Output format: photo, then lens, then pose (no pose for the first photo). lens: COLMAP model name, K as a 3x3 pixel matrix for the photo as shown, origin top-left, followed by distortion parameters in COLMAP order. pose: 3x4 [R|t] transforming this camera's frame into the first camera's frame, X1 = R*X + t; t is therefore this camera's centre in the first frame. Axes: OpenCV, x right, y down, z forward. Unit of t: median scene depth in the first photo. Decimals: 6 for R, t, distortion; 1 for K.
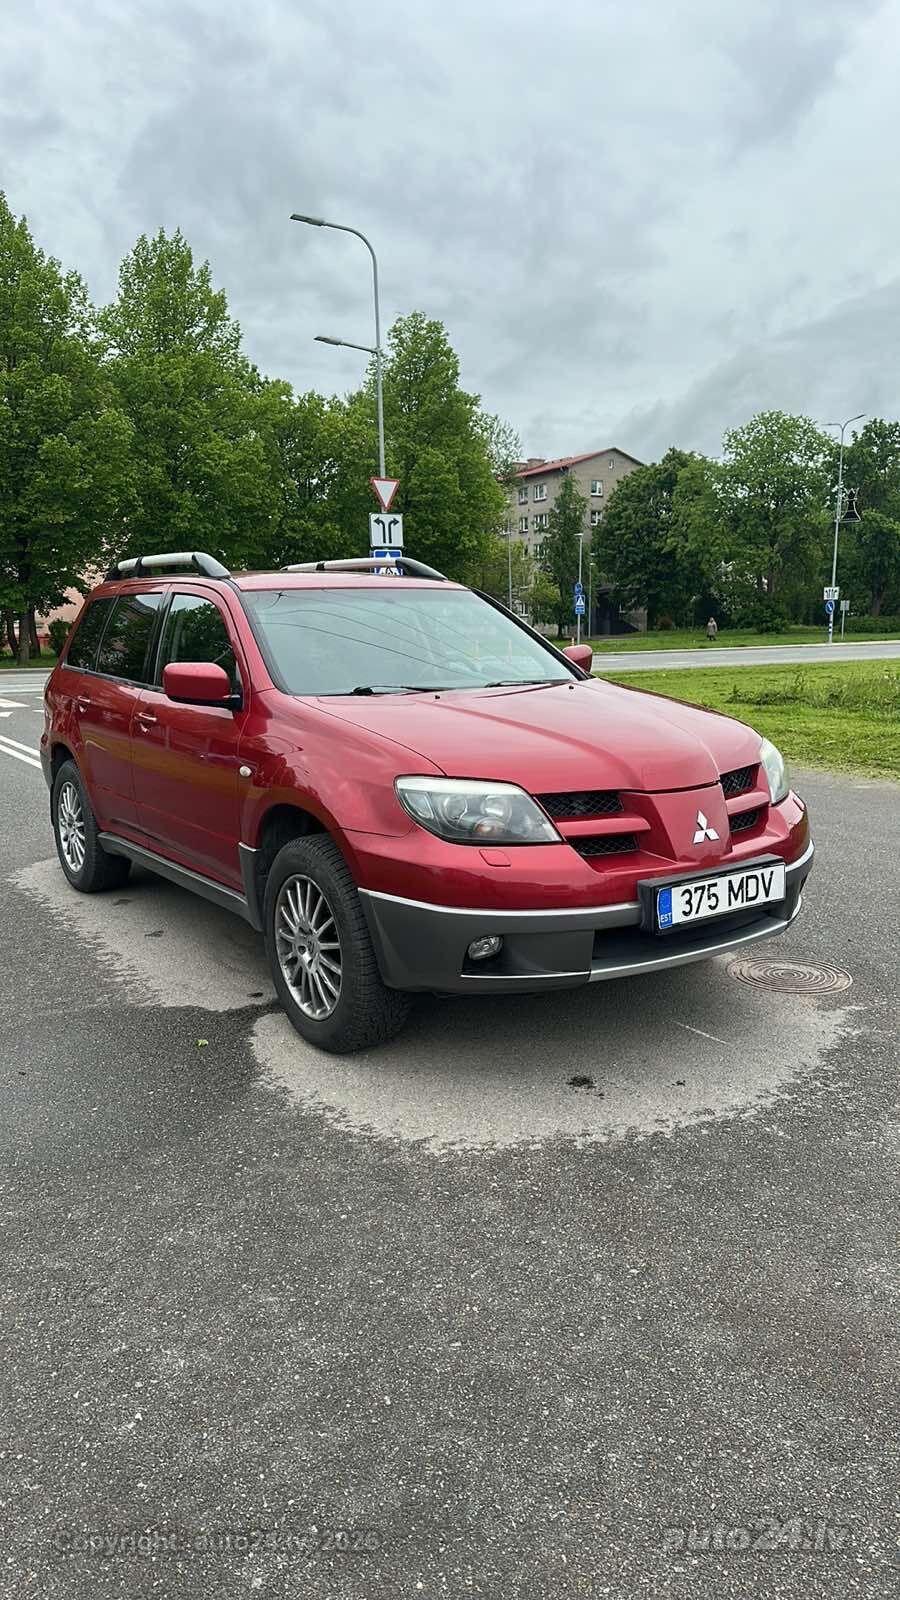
lens RADIAL K [[1081.4, 0, 464.2], [0, 1081.4, 802.3], [0, 0, 1]] dist [0.060530, -0.060849]
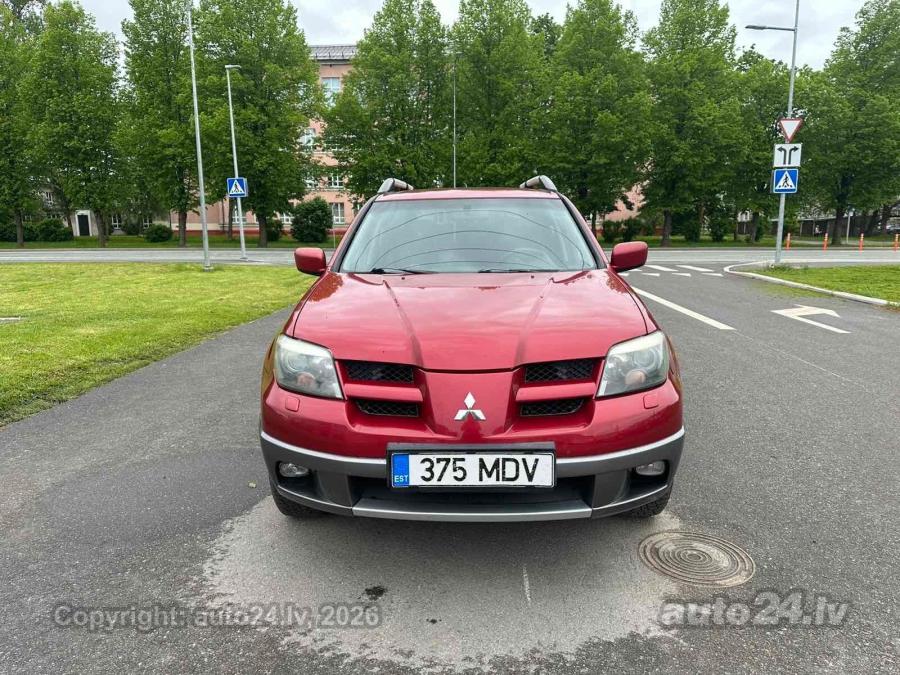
lens RADIAL K [[638.6, 0, 447.8], [0, 638.6, 346.2], [0, 0, 1]] dist [0.051604, -0.053386]
pose [[0.809831, 0.119543, -0.574355, 0.560903], [-0.103036, 0.992784, 0.061353, -0.076394], [0.577544, 0.009494, 0.816304, 0.431086]]
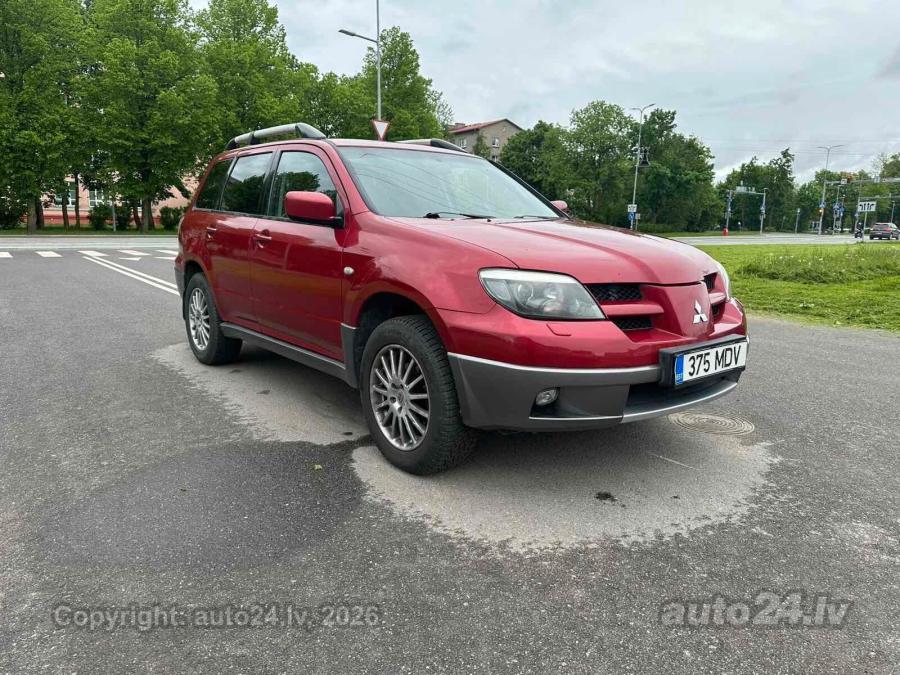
lens RADIAL K [[638.6, 0, 467.8], [0, 638.6, 341.0], [0, 0, 1]] dist [0.051604, -0.053386]
pose [[0.996214, 0.017087, 0.085239, -0.136660], [-0.018911, 0.999608, 0.020632, 0.046602], [-0.084853, -0.022165, 0.996147, 0.205119]]
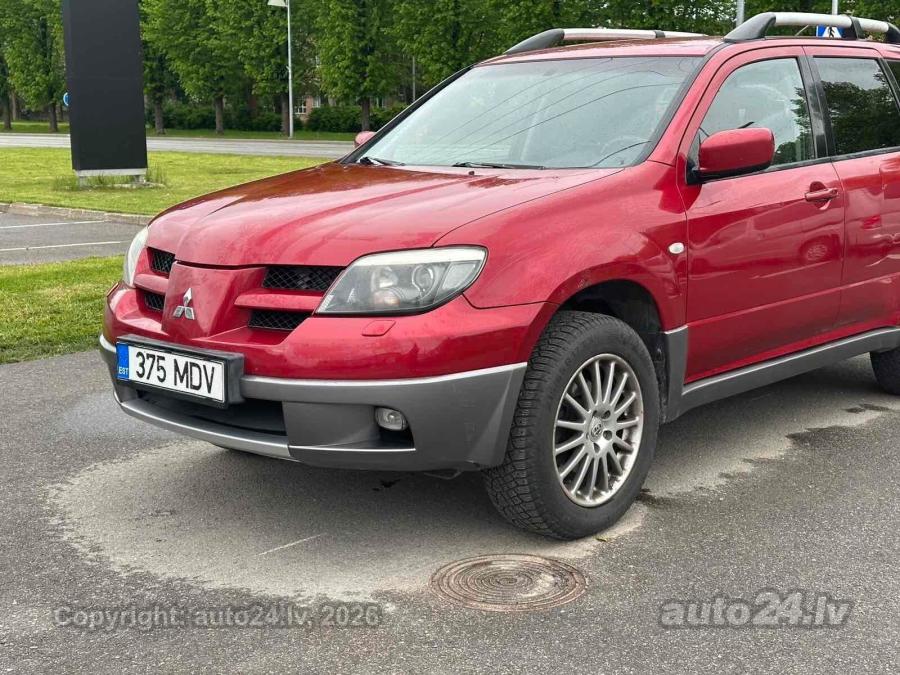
lens RADIAL K [[1269.5, 0, 455.5], [0, 1269.5, 339.4], [0, 0, 1]] dist [0.077634, 0.000000]
pose [[0.232411, 0.186166, -0.954635, 1.375680], [-0.158682, 0.975618, 0.151626, -0.159784], [0.959586, 0.116243, 0.256286, 0.914925]]
